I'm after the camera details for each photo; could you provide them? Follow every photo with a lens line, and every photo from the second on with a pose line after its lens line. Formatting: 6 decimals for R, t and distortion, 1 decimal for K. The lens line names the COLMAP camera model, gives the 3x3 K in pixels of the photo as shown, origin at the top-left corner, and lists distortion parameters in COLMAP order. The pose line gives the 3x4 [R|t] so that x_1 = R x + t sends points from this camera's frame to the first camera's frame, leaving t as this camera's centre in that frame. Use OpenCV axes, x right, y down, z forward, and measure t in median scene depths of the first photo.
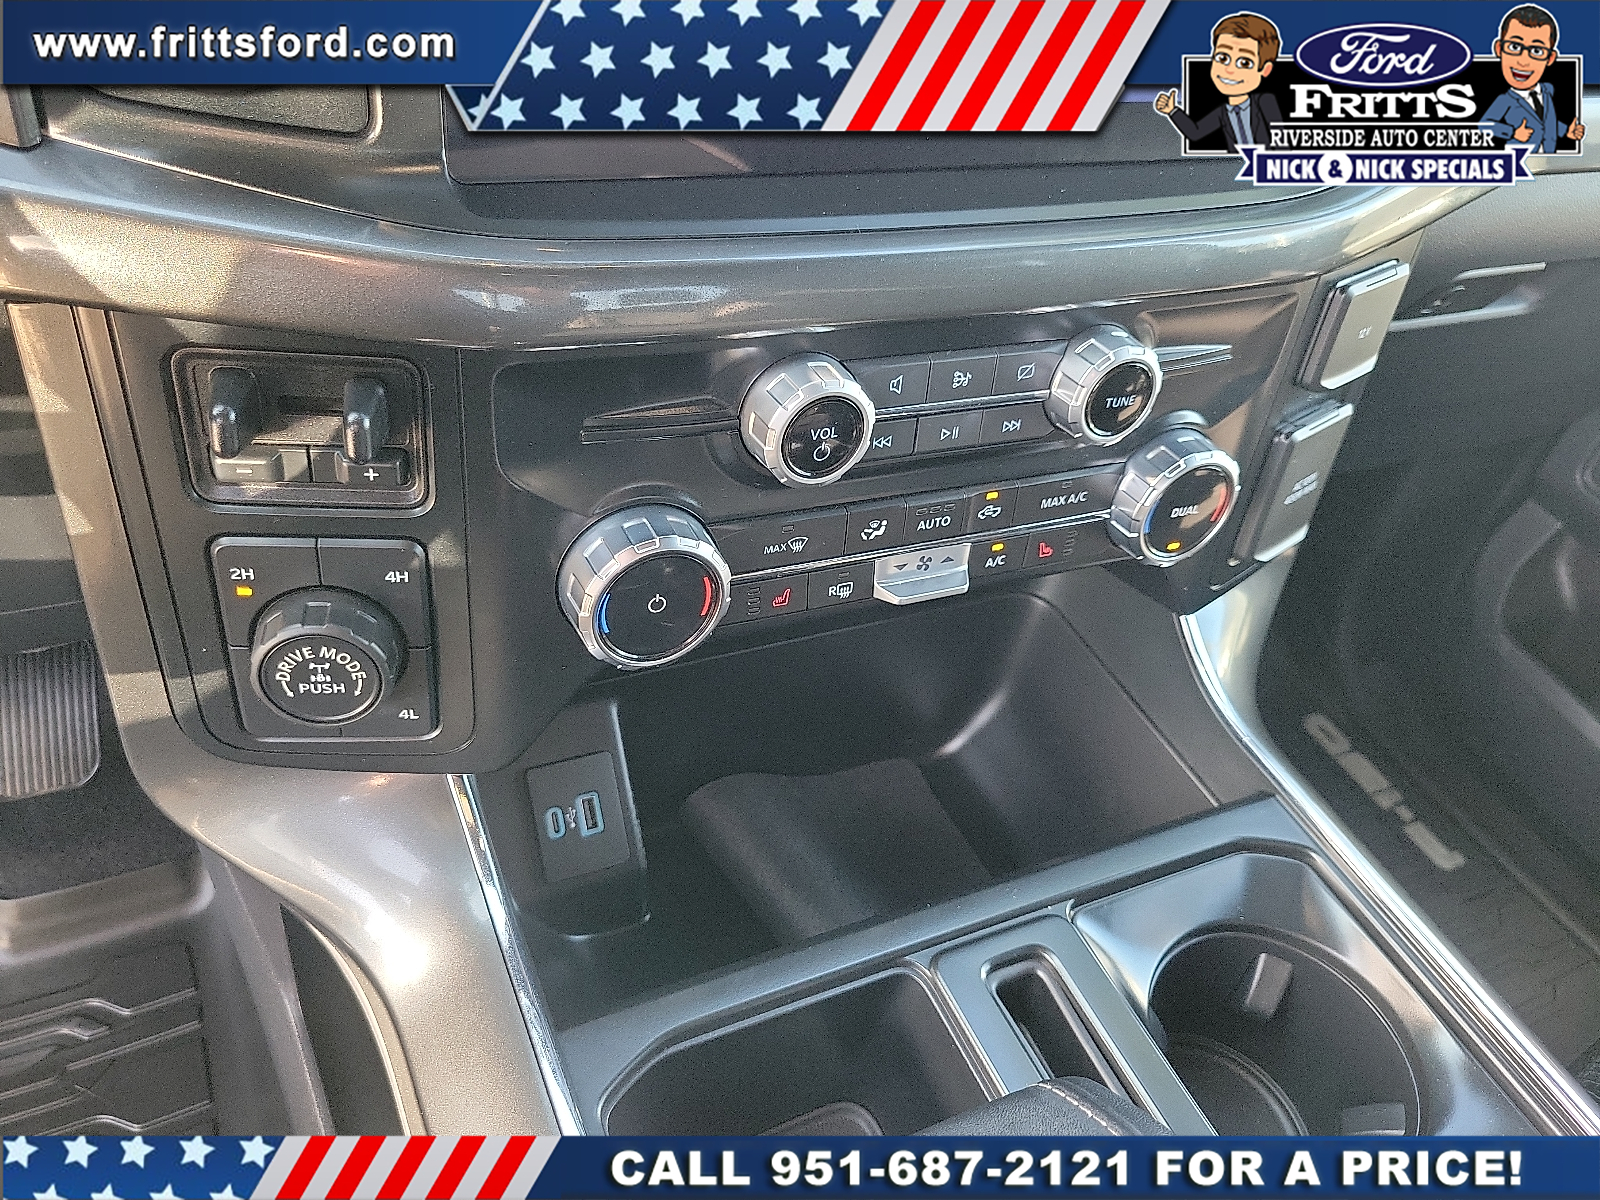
lens RADIAL K [[1200.7, 0, 794.9], [0, 1200.7, 609.4], [0, 0, 1]] dist [0.014836, -0.015492]
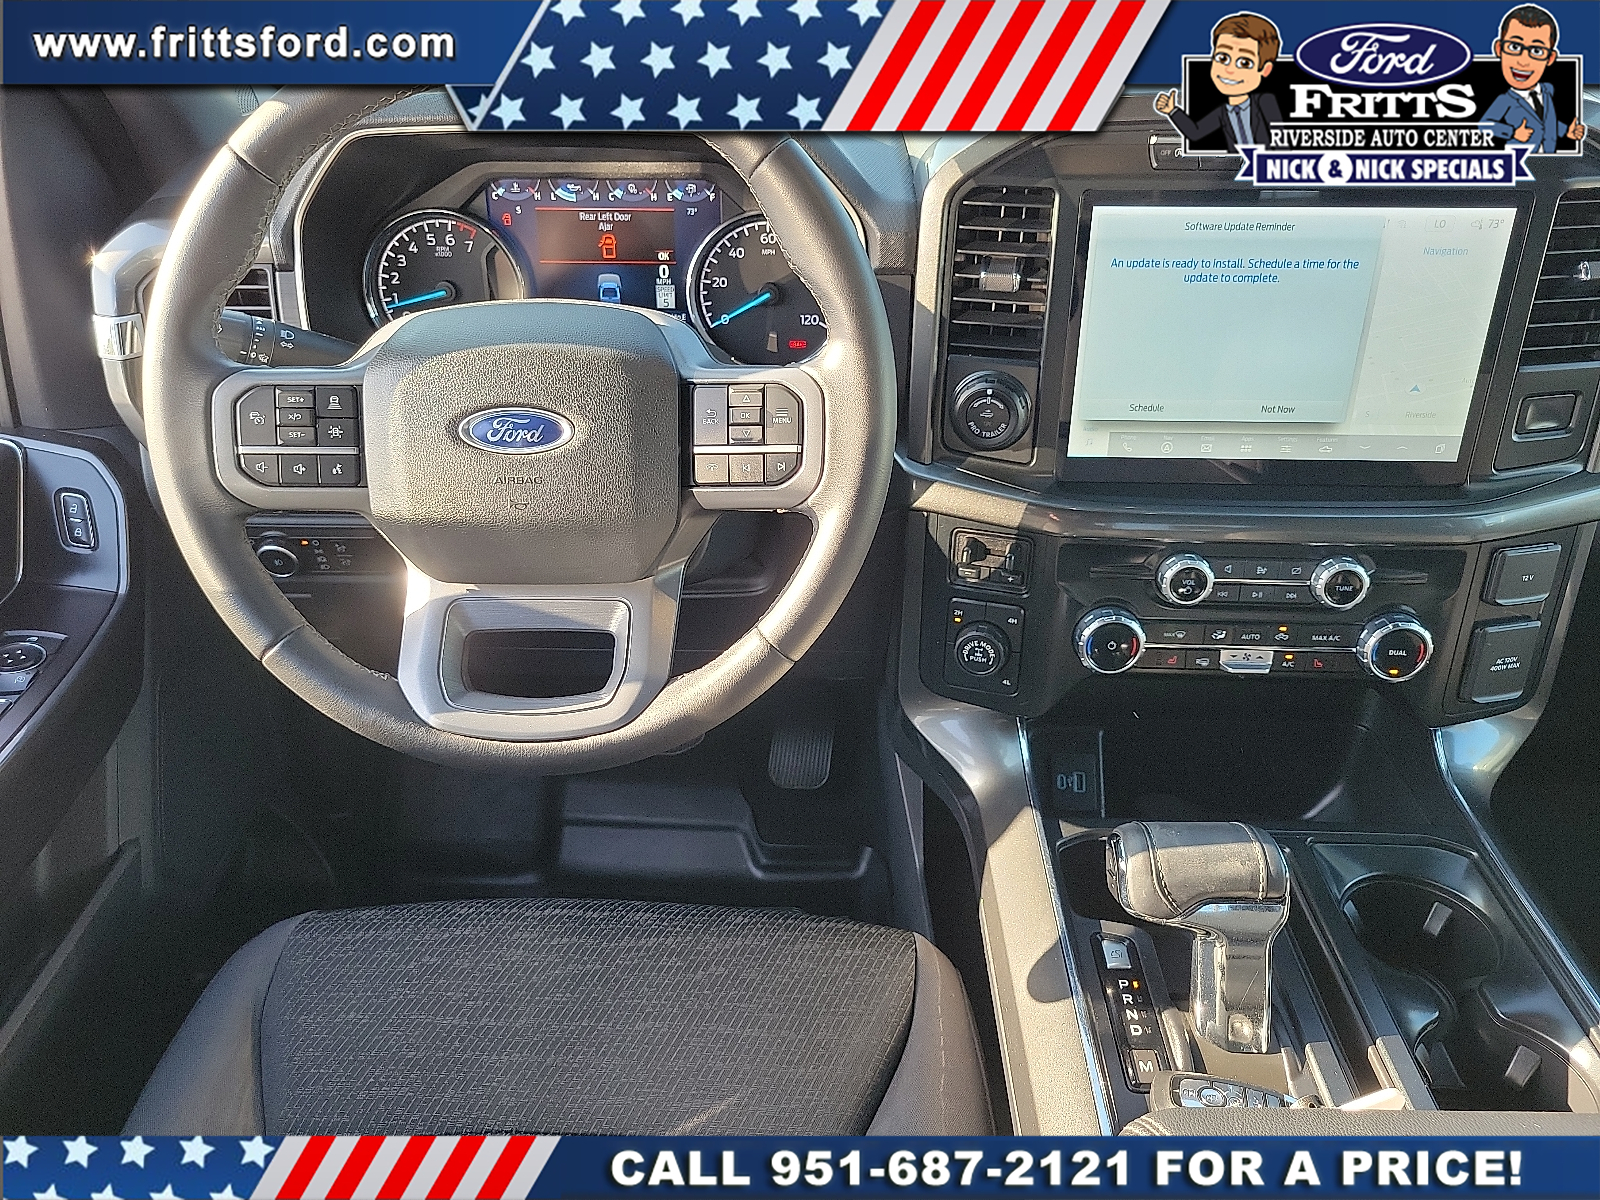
lens RADIAL K [[1200.7, 0, 789.1], [0, 1200.7, 596.0], [0, 0, 1]] dist [0.014836, -0.015492]
pose [[0.881079, 0.080553, -0.466059, 0.381216], [-0.201970, 0.955108, -0.216743, 0.490139], [0.427677, 0.285097, 0.857795, -1.229341]]
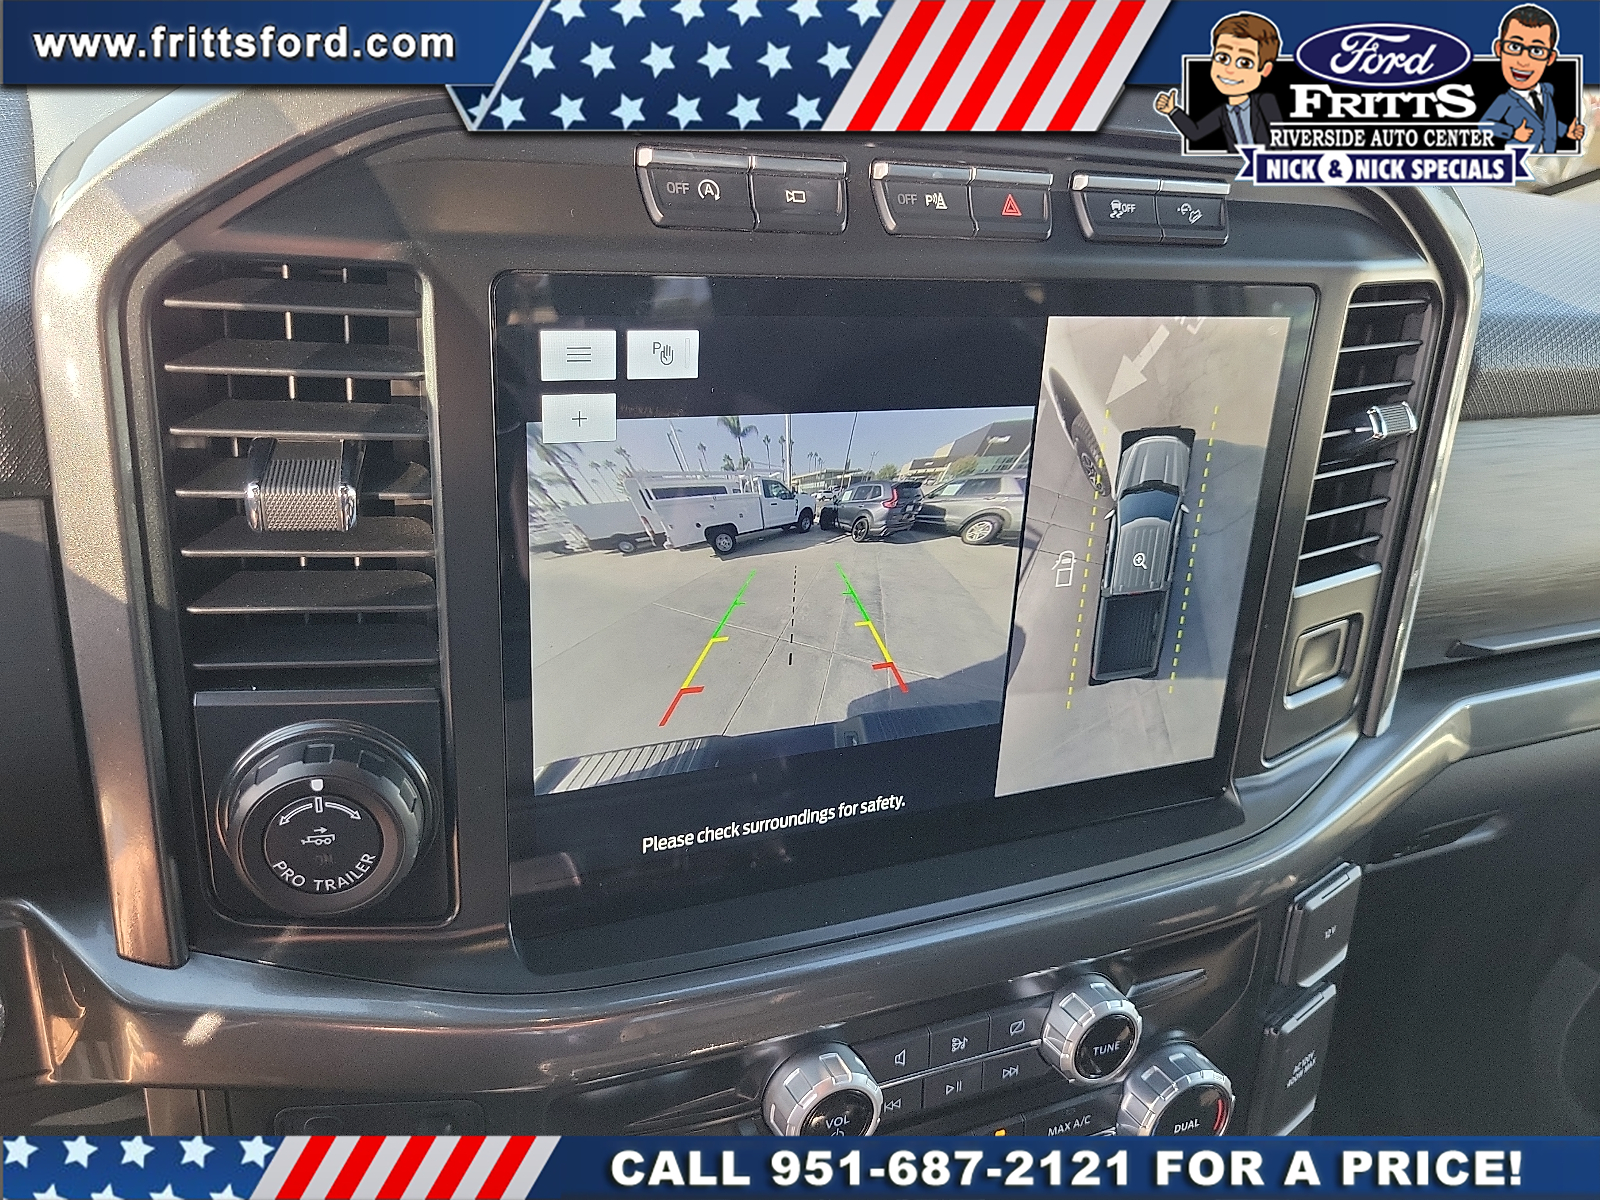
lens RADIAL K [[1200.7, 0, 791.1], [0, 1200.7, 609.0], [0, 0, 1]] dist [0.014836, -0.015492]
pose [[0.997912, -0.055080, -0.033724, 0.038197], [0.042547, 0.953510, -0.298344, -0.228192], [0.048589, 0.296286, 0.953863, -0.181715]]
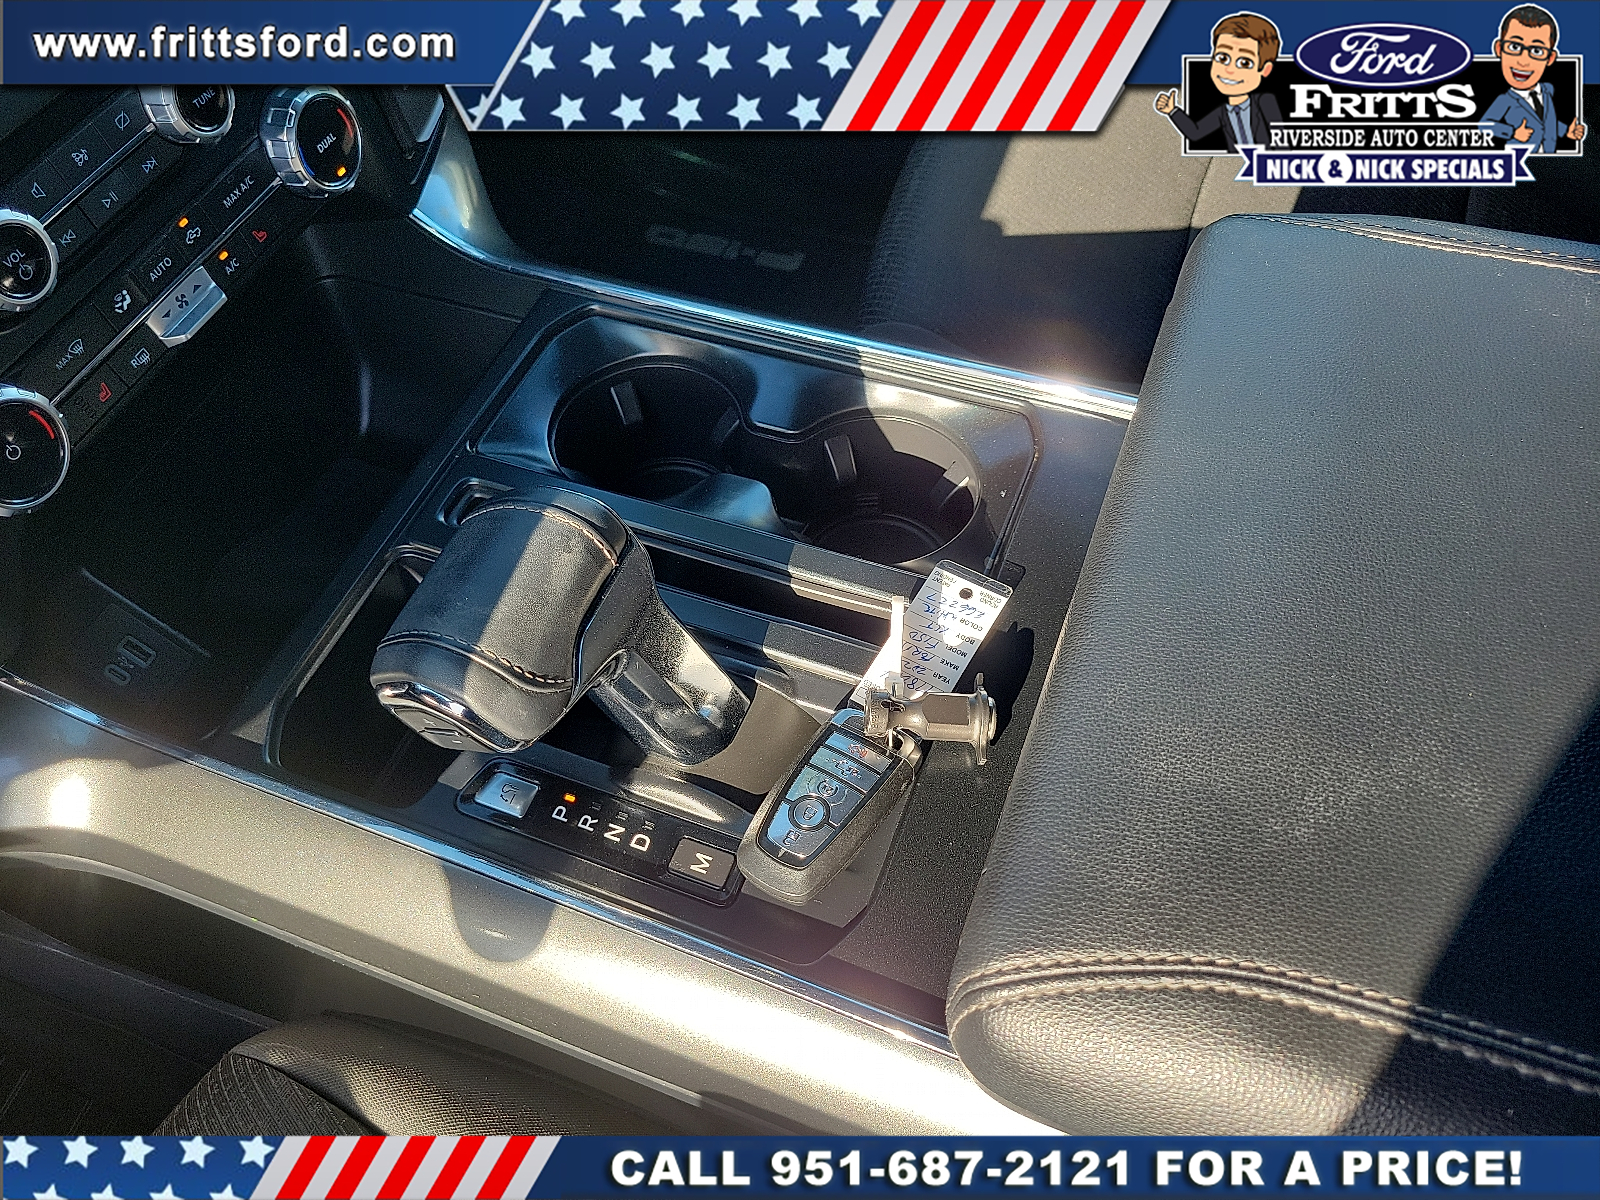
lens RADIAL K [[1264.0, 0, 793.2], [0, 1264.0, 613.3], [0, 0, 1]] dist [0.009386, 0.002332]
pose [[0.703380, -0.672982, 0.228803, 0.035686], [0.601292, 0.735003, 0.313398, 0.167940], [-0.379083, -0.082861, 0.921646, -0.471802]]
